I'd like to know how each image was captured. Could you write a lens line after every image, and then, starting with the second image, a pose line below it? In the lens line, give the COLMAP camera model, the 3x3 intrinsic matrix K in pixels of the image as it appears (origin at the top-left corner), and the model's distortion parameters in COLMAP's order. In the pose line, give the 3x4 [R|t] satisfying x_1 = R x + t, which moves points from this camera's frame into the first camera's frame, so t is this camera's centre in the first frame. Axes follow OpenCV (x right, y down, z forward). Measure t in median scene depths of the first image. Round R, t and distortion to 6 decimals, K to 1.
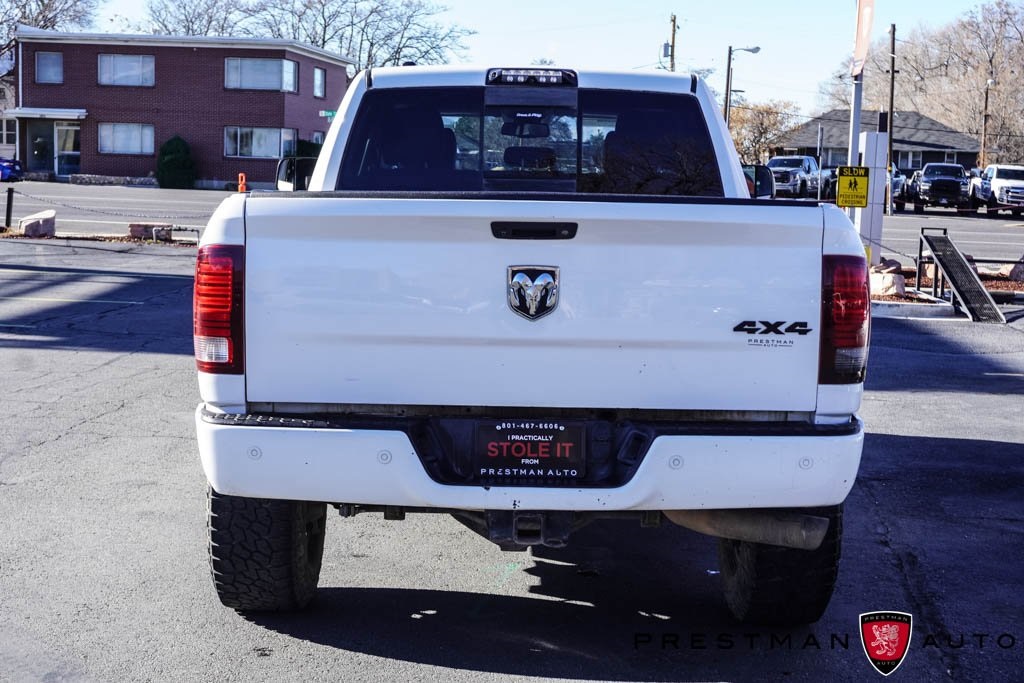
lens RADIAL K [[1586.1, 0, 529.8], [0, 1586.1, 351.1], [0, 0, 1]] dist [0.005137, 0.000000]
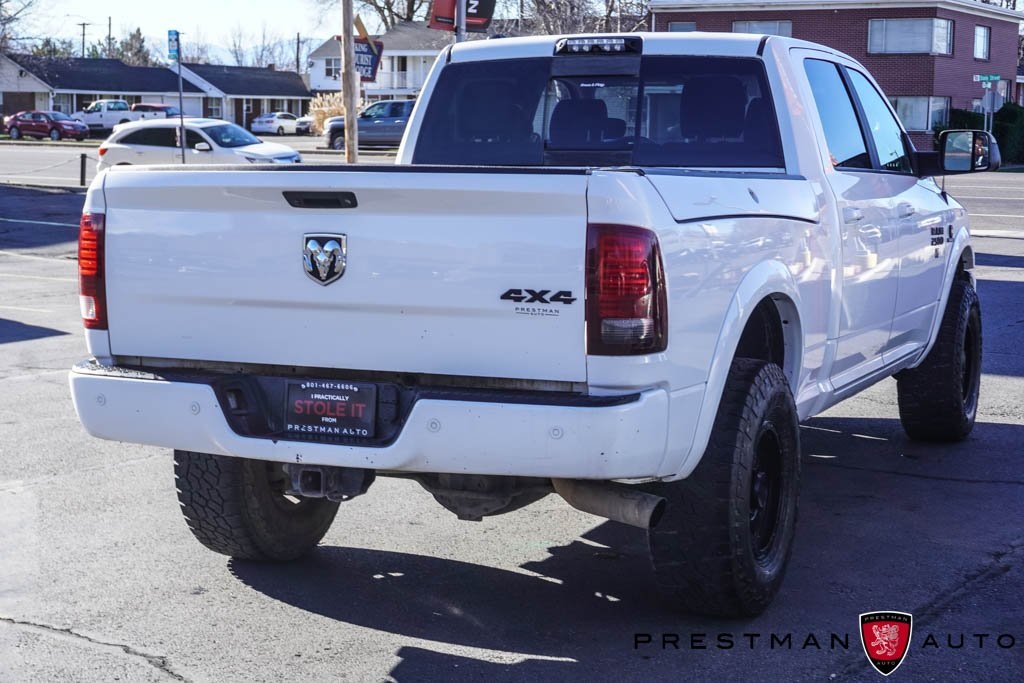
lens RADIAL K [[1783.7, 0, 515.6], [0, 1783.7, 346.4], [0, 0, 1]] dist [0.014126, 0.000000]
pose [[0.912561, 0.028874, -0.407920, 0.489404], [-0.029448, 0.999554, 0.004875, 0.009585], [0.407879, 0.007564, 0.913005, -0.024120]]
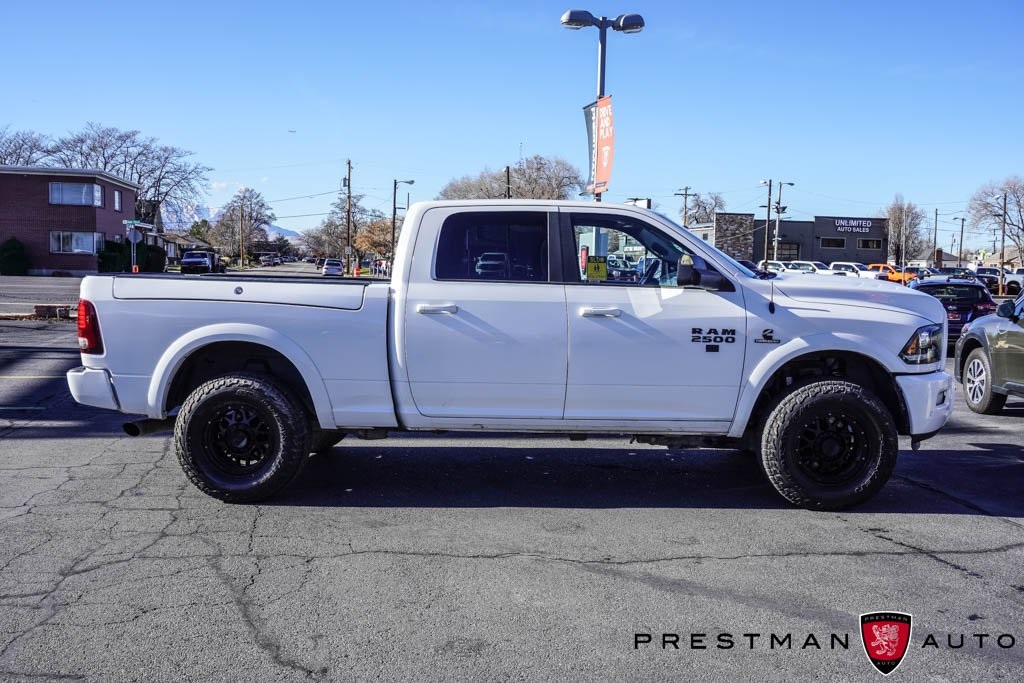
lens RADIAL K [[977.2, 0, 518.1], [0, 977.2, 318.9], [0, 0, 1]] dist [0.008338, 0.000000]
pose [[0.958018, -0.027255, 0.285408, -0.518454], [0.041930, 0.998087, -0.045434, -0.087978], [-0.283624, 0.055493, 0.957328, 0.702339]]
